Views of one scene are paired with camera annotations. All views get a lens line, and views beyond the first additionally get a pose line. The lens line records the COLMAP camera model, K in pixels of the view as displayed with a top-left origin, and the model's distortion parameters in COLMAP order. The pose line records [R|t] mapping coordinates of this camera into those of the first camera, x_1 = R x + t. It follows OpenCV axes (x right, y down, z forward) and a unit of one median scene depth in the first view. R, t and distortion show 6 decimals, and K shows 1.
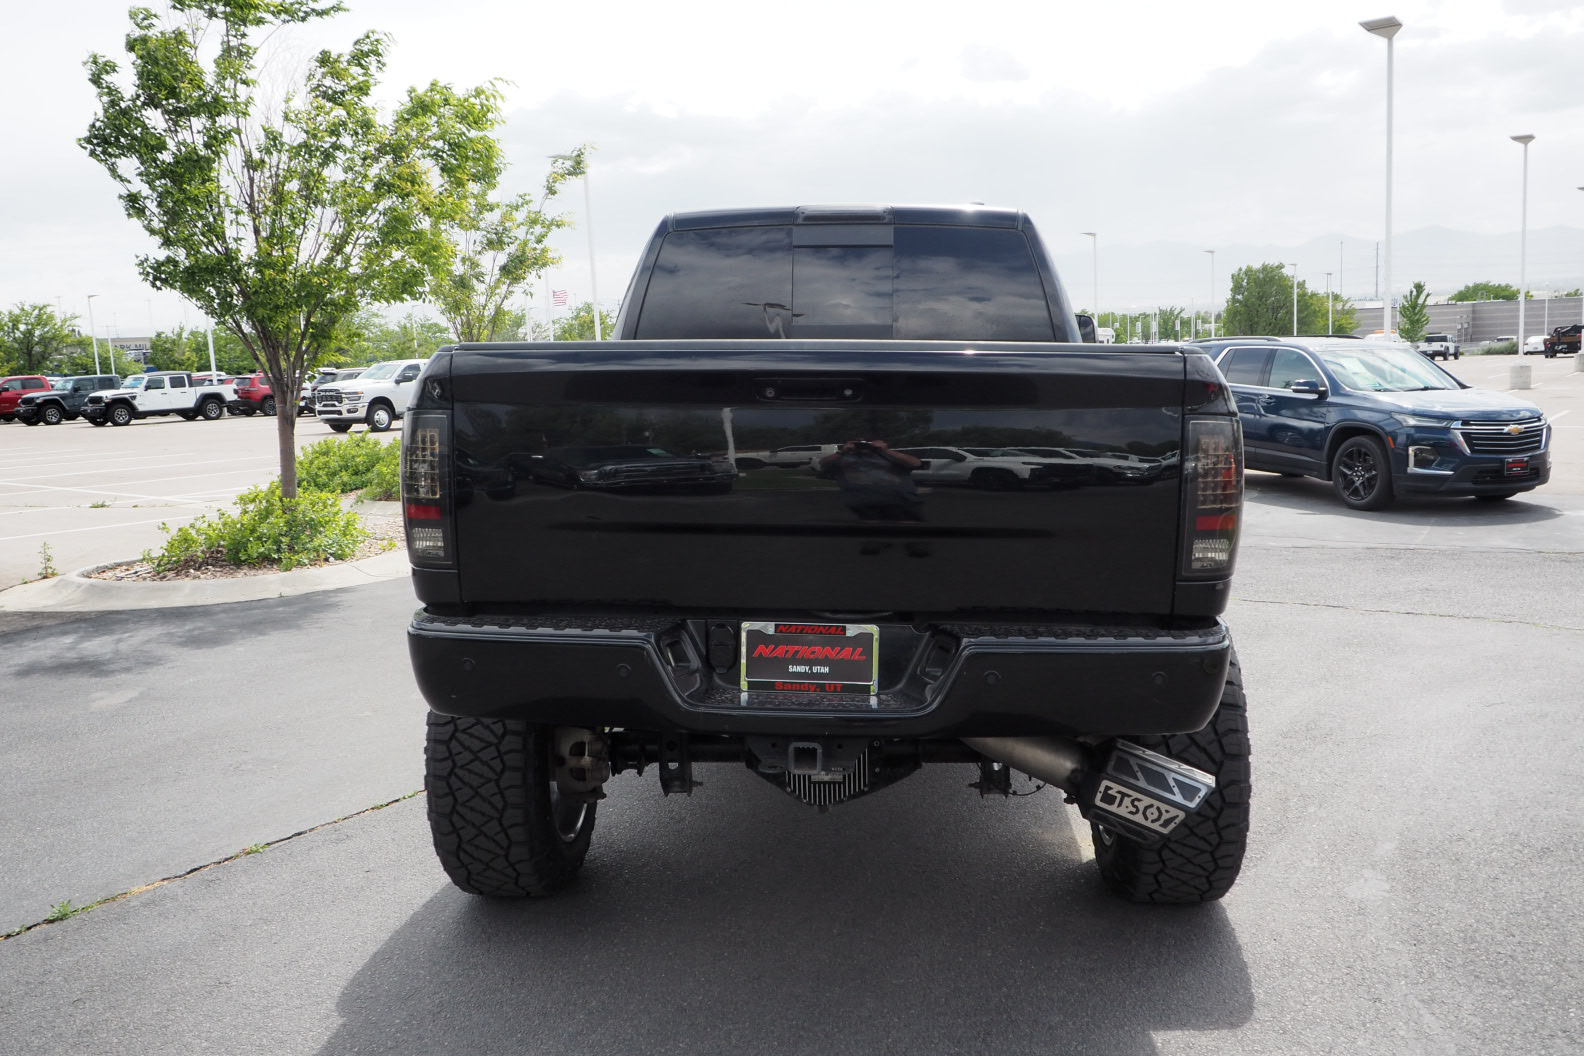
lens RADIAL K [[1156.0, 0, 790.8], [0, 1156.0, 566.0], [0, 0, 1]] dist [-0.058200, 0.053205]
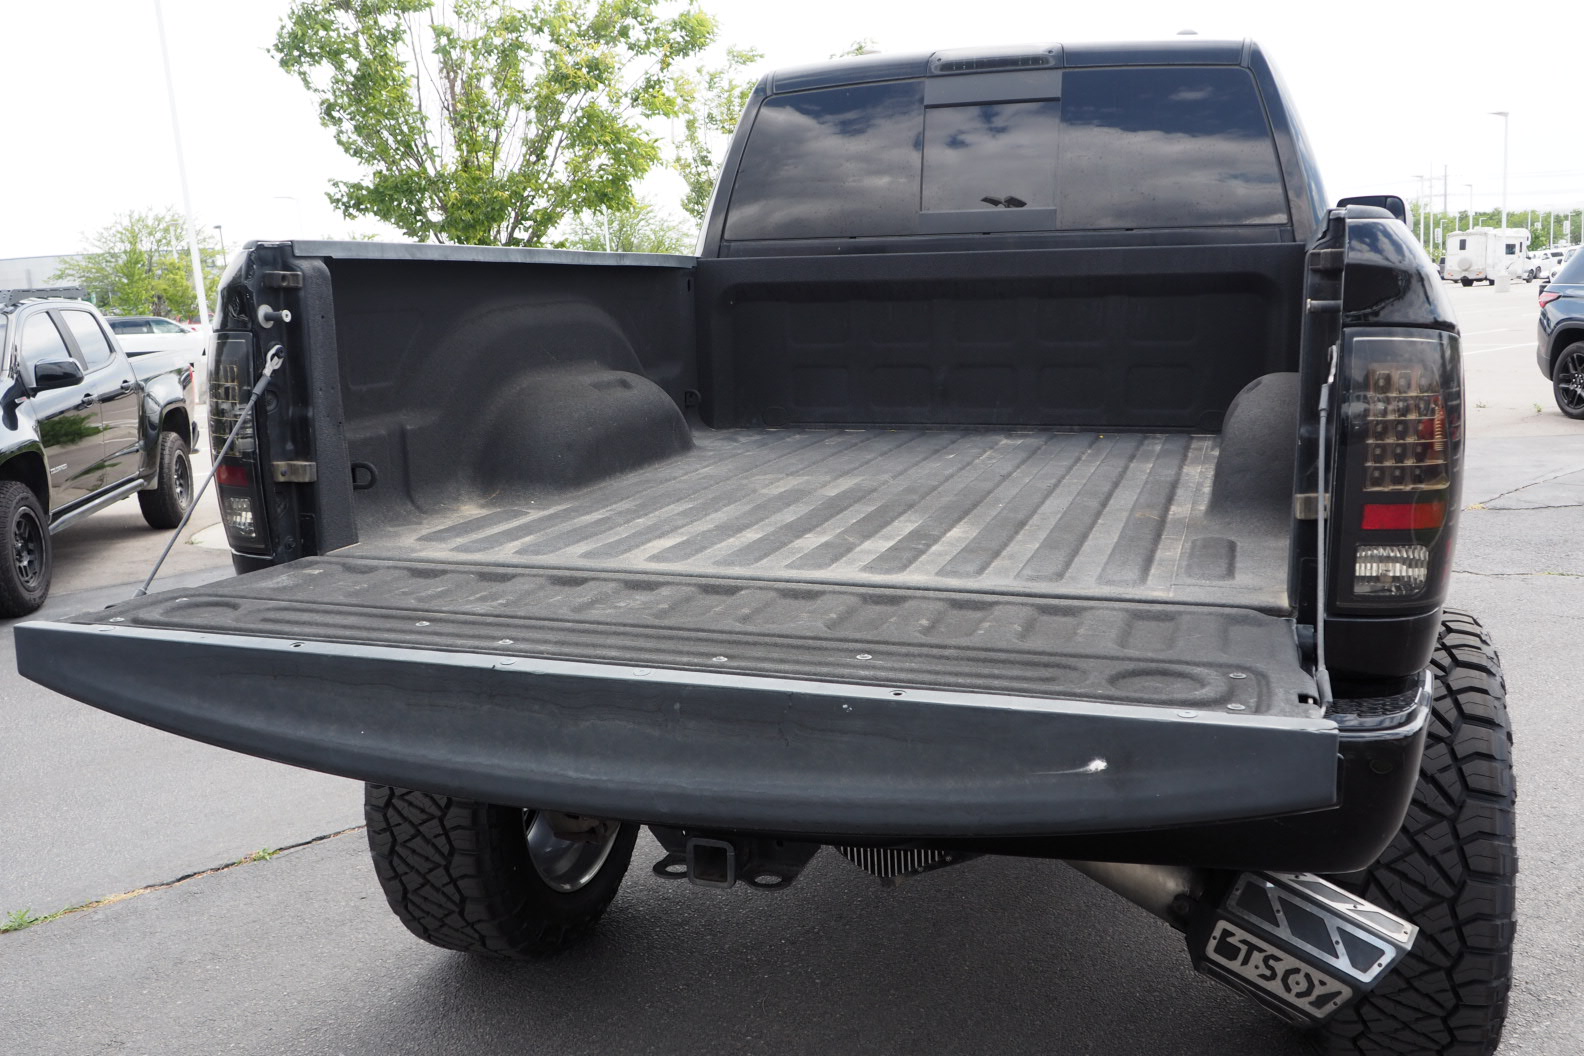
lens RADIAL K [[1279.7, 0, 792.2], [0, 1279.7, 552.5], [0, 0, 1]] dist [-0.040126, 0.005056]
pose [[0.971276, 0.027290, -0.236384, 0.172828], [-0.018009, 0.998983, 0.041330, -0.030947], [0.237272, -0.035886, 0.970780, 0.241296]]
